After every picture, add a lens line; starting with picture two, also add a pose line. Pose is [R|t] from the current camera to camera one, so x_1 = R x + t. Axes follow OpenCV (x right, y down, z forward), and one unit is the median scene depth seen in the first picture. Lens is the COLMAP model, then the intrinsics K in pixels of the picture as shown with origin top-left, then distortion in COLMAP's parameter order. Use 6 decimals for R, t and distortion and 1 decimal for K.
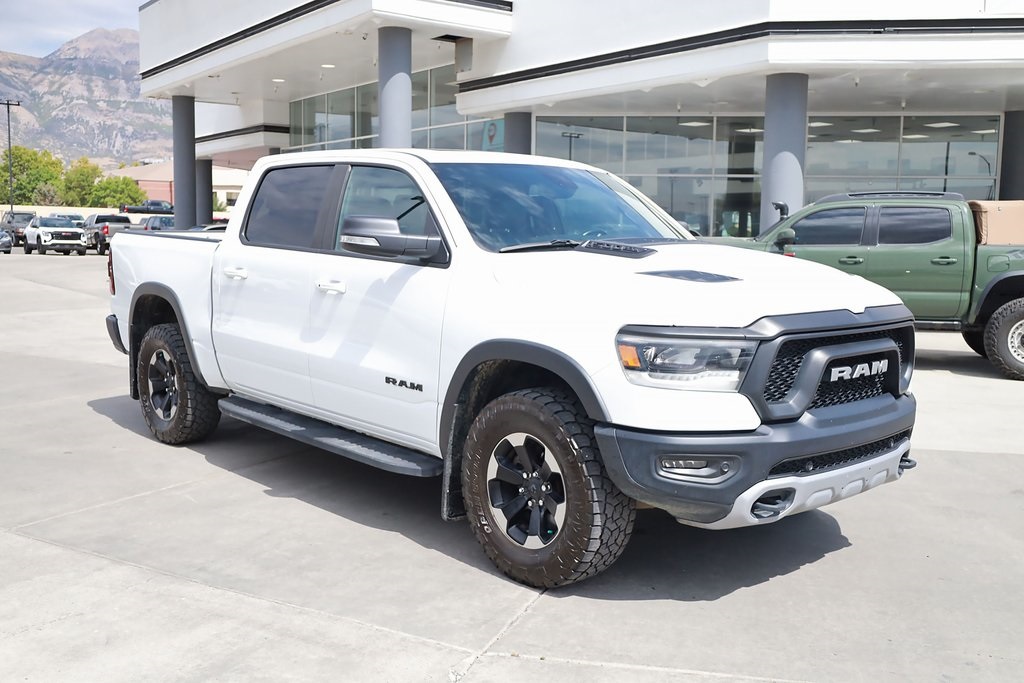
lens RADIAL K [[980.9, 0, 490.3], [0, 980.9, 340.3], [0, 0, 1]] dist [-0.008450, 0.000000]
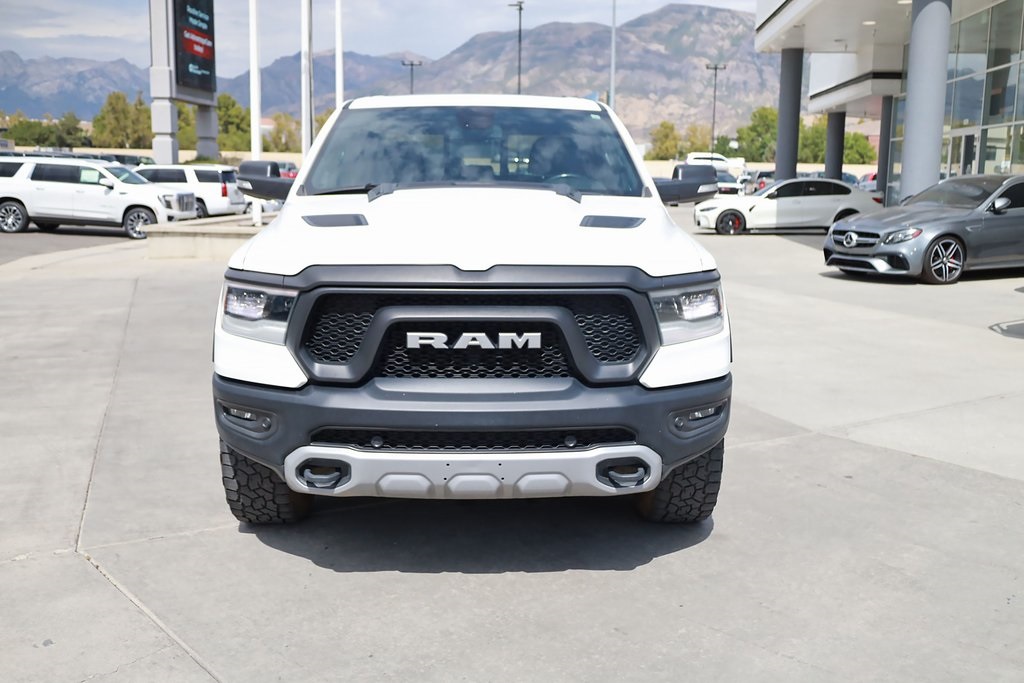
lens RADIAL K [[980.9, 0, 509.1], [0, 980.9, 344.3], [0, 0, 1]] dist [-0.008450, 0.000000]
pose [[0.773830, 0.101569, -0.625197, 0.773606], [-0.071648, 0.994760, 0.072927, -0.023654], [0.629328, -0.011639, 0.777053, 0.326138]]
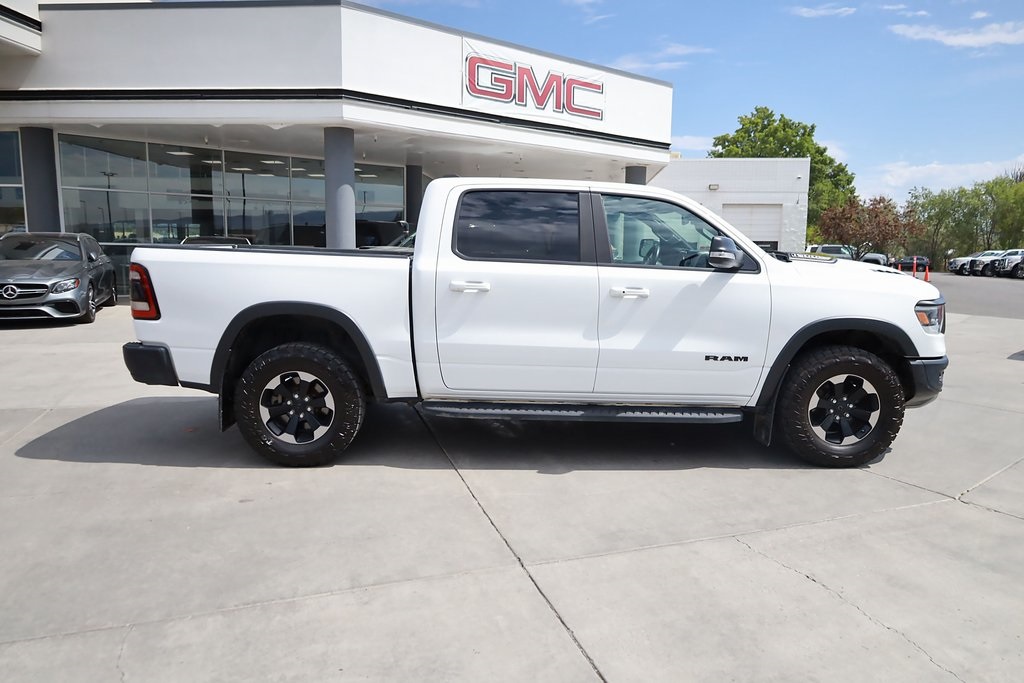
lens RADIAL K [[697.4, 0, 501.8], [0, 697.4, 331.6], [0, 0, 1]] dist [-0.017955, 0.005285]
pose [[0.648485, -0.097317, 0.754981, -1.032637], [0.079228, 0.995037, 0.060208, -0.077872], [-0.757093, 0.020771, 0.652977, 0.590136]]
